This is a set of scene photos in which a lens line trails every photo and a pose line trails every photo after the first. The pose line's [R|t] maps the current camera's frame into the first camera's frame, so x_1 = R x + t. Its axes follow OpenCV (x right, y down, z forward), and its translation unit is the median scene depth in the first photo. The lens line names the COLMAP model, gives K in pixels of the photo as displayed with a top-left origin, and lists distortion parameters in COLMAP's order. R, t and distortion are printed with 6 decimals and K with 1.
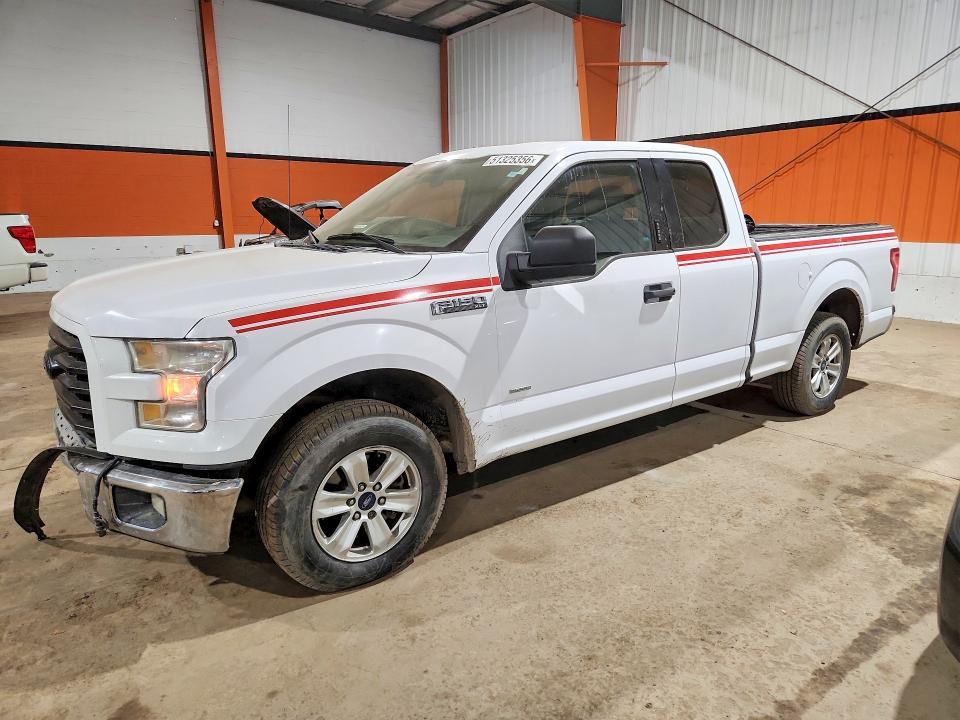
lens RADIAL K [[671.3, 0, 480.0], [0, 671.3, 360.0], [0, 0, 1]] dist [0.067534, -0.078634]
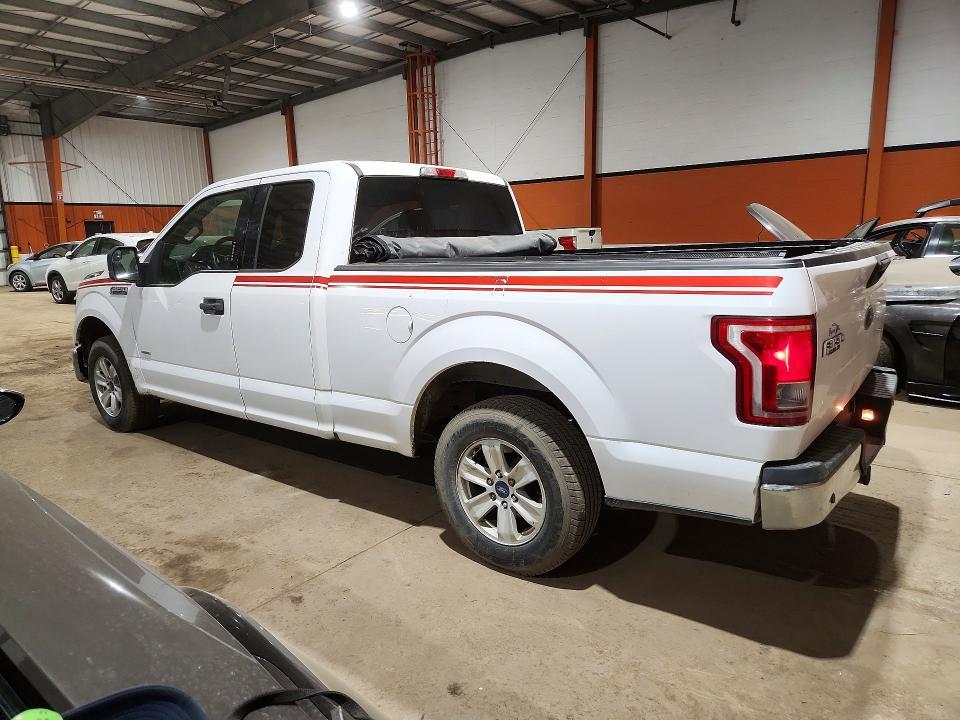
lens RADIAL K [[671.3, 0, 480.0], [0, 671.3, 360.0], [0, 0, 1]] dist [0.067534, -0.078634]
pose [[0.224164, 0.183926, -0.957038, 1.318584], [-0.182178, 0.972627, 0.144250, -0.231336], [0.957372, 0.142016, 0.251535, 1.037552]]
